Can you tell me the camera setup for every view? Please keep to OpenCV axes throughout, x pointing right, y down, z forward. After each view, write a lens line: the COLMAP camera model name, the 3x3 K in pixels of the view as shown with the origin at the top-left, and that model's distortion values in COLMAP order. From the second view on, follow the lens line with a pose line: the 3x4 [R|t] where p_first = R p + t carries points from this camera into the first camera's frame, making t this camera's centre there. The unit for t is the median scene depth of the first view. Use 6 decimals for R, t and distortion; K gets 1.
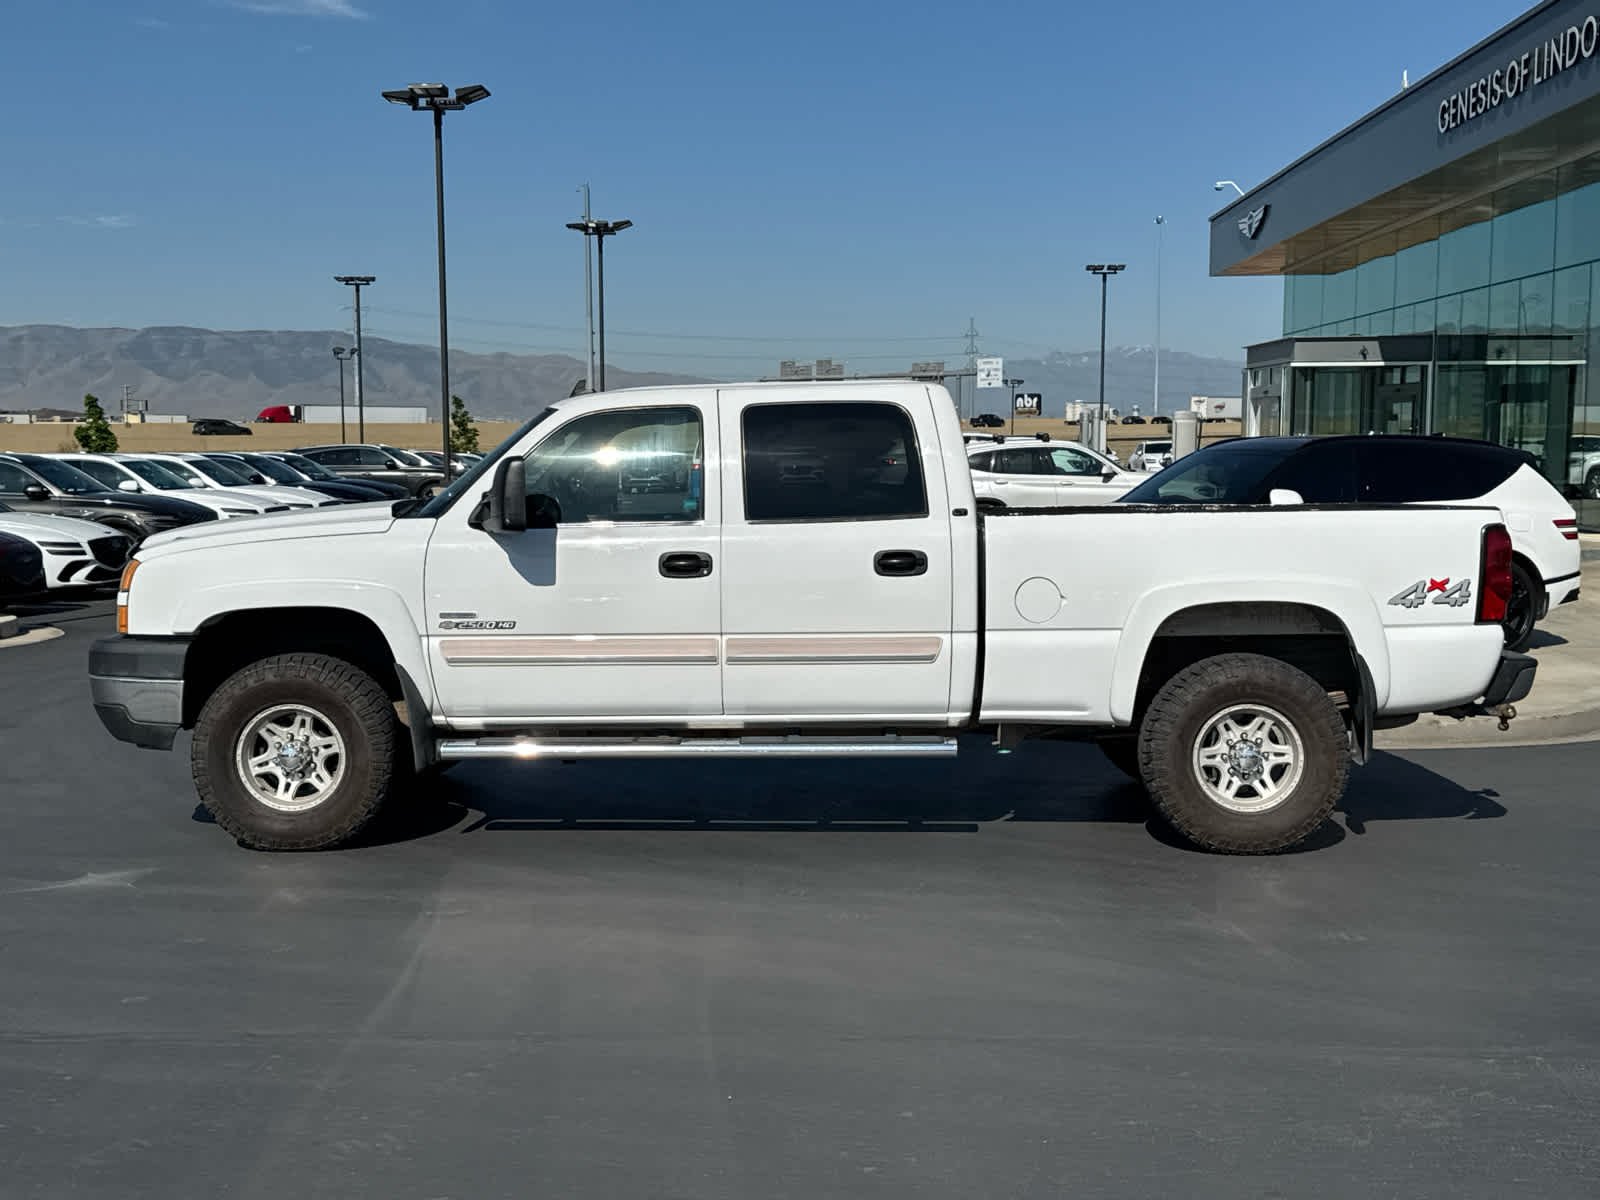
lens RADIAL K [[1848.7, 0, 787.3], [0, 1848.7, 642.1], [0, 0, 1]] dist [0.075443, 0.000000]
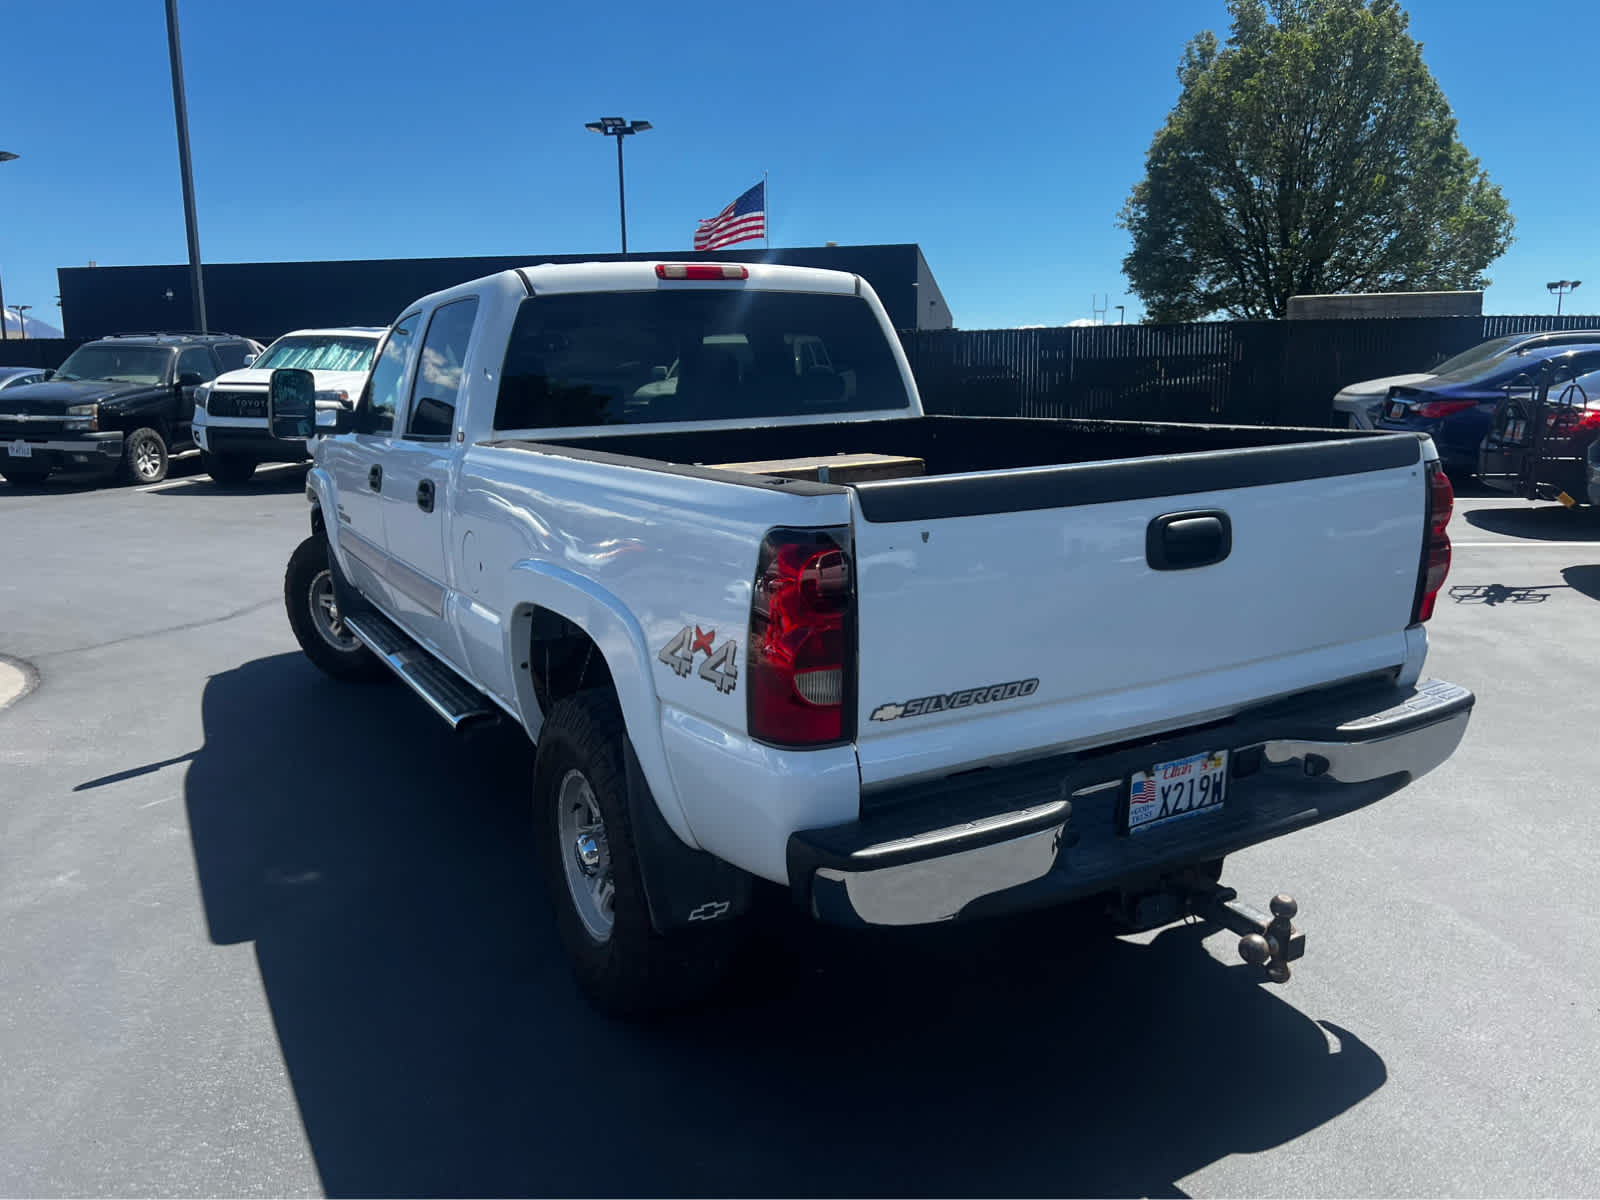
lens RADIAL K [[1211.6, 0, 796.9], [0, 1211.6, 603.5], [0, 0, 1]] dist [0.048692, -0.007713]
pose [[0.518657, 0.160452, -0.839792, 0.613056], [-0.048238, 0.986160, 0.158626, -0.089507], [0.853621, -0.041762, 0.519218, 0.843225]]
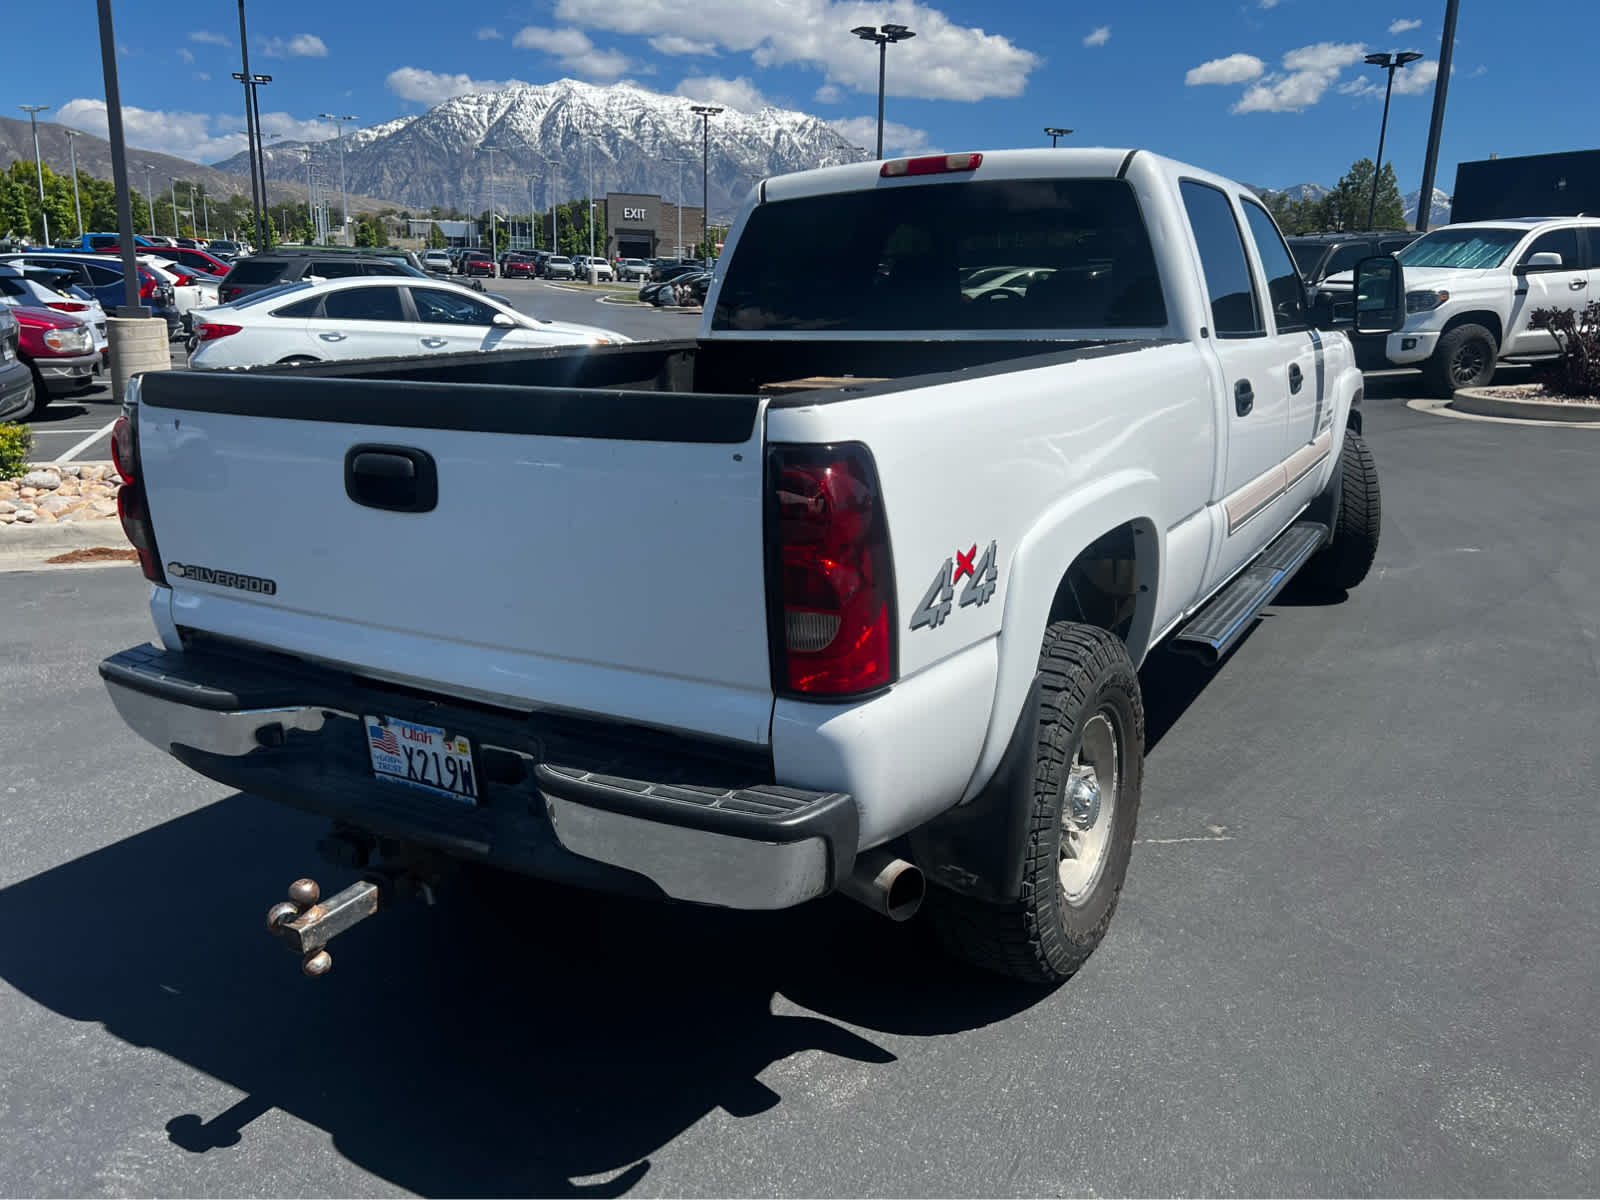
lens RADIAL K [[1211.6, 0, 794.9], [0, 1211.6, 607.2], [0, 0, 1]] dist [0.048692, -0.007713]
pose [[-0.493575, 0.233993, -0.837634, 0.592047], [-0.055396, 0.952712, 0.298782, -0.122282], [0.867937, 0.193873, -0.457273, 1.326144]]
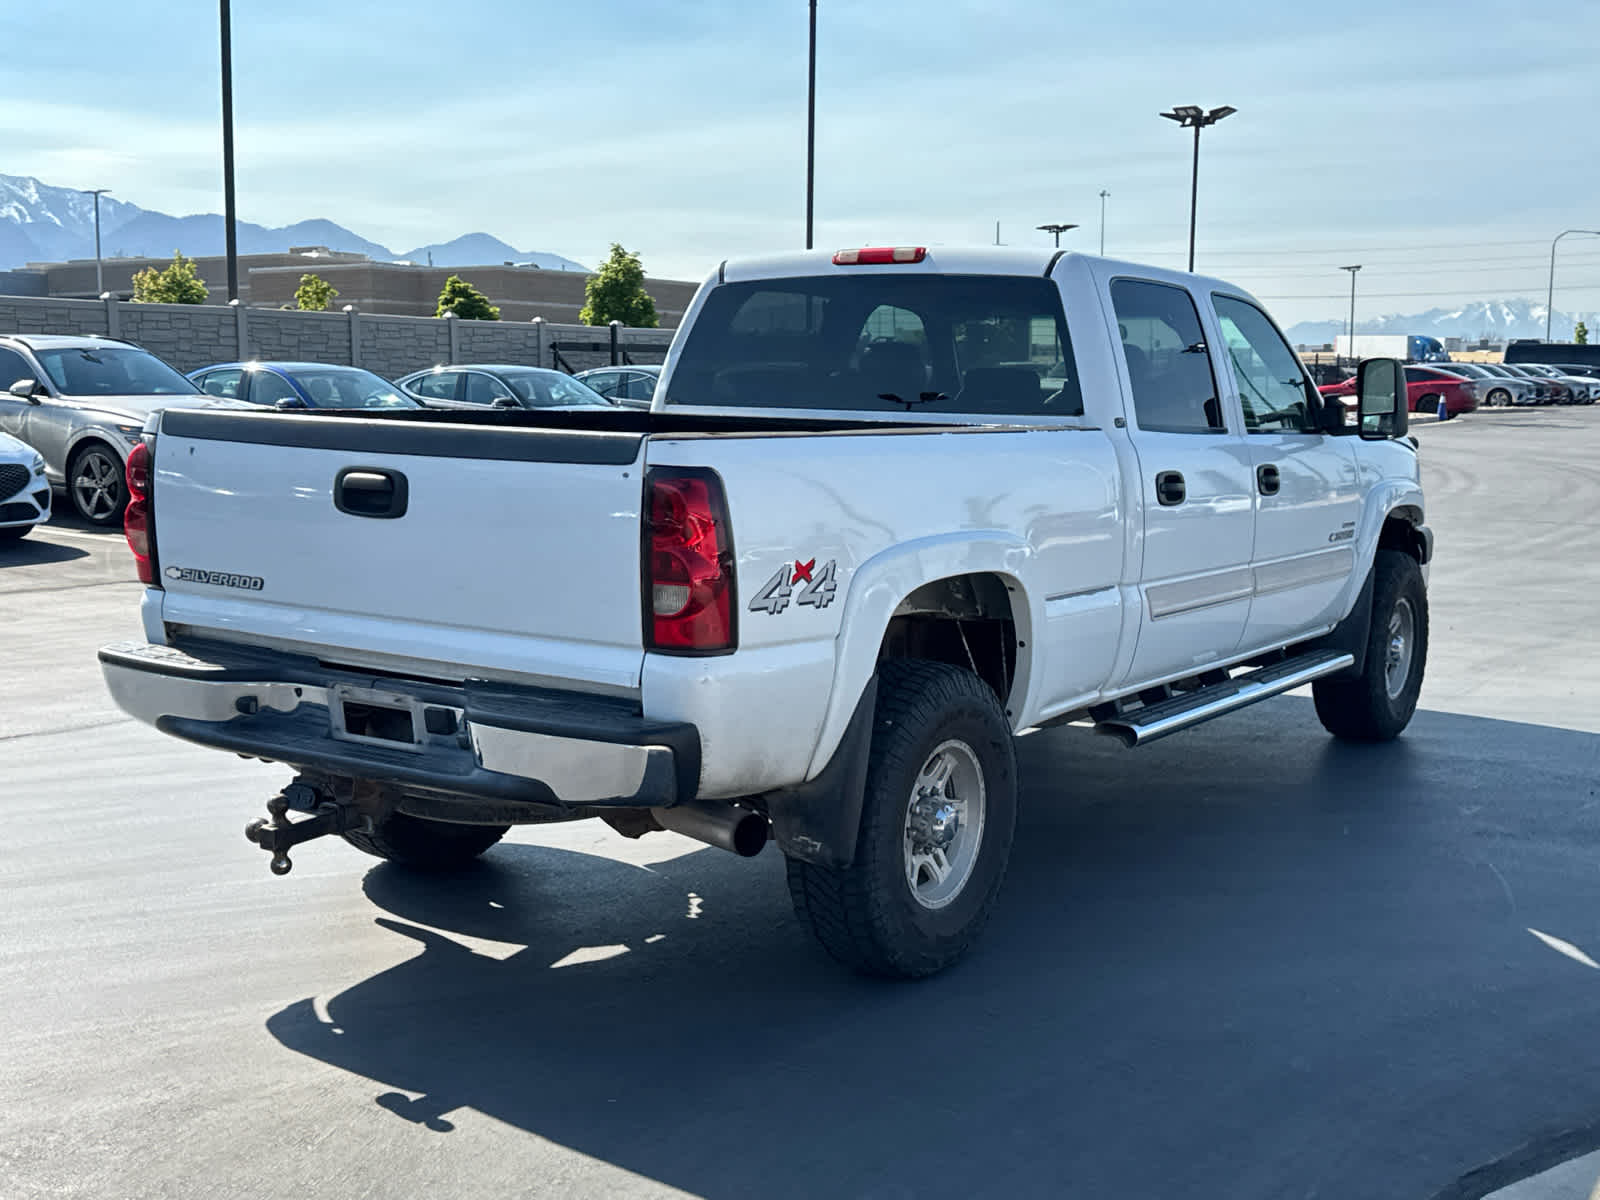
lens RADIAL K [[1848.7, 0, 802.8], [0, 1848.7, 612.5], [0, 0, 1]] dist [0.075443, 0.000000]
pose [[-0.525635, 0.102540, -0.844508, 0.805670], [-0.093754, 0.979680, 0.177307, -0.137099], [0.845528, 0.172375, -0.505340, 1.511813]]
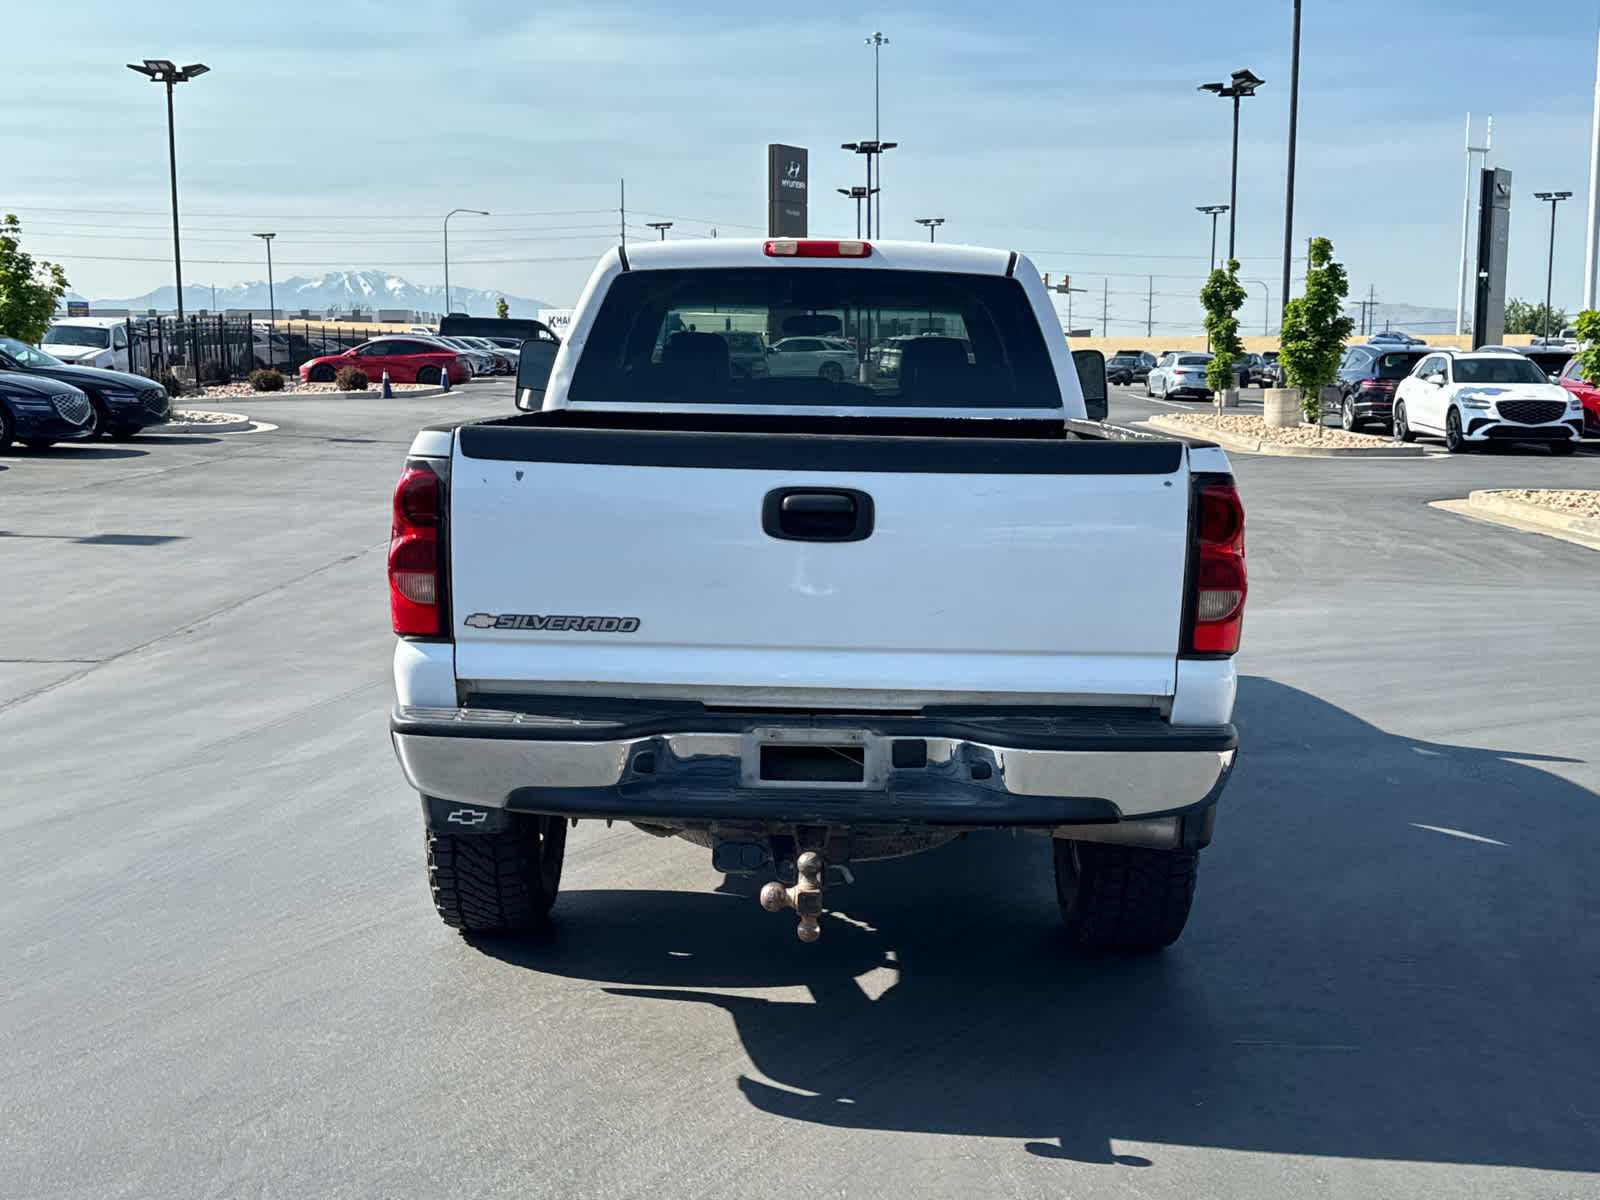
lens RADIAL K [[1848.7, 0, 780.8], [0, 1848.7, 640.4], [0, 0, 1]] dist [0.075443, 0.000000]
pose [[0.018059, 0.152811, -0.988090, 0.907551], [-0.106958, 0.982876, 0.150049, -0.101396], [0.994100, 0.102974, 0.034094, 1.079338]]
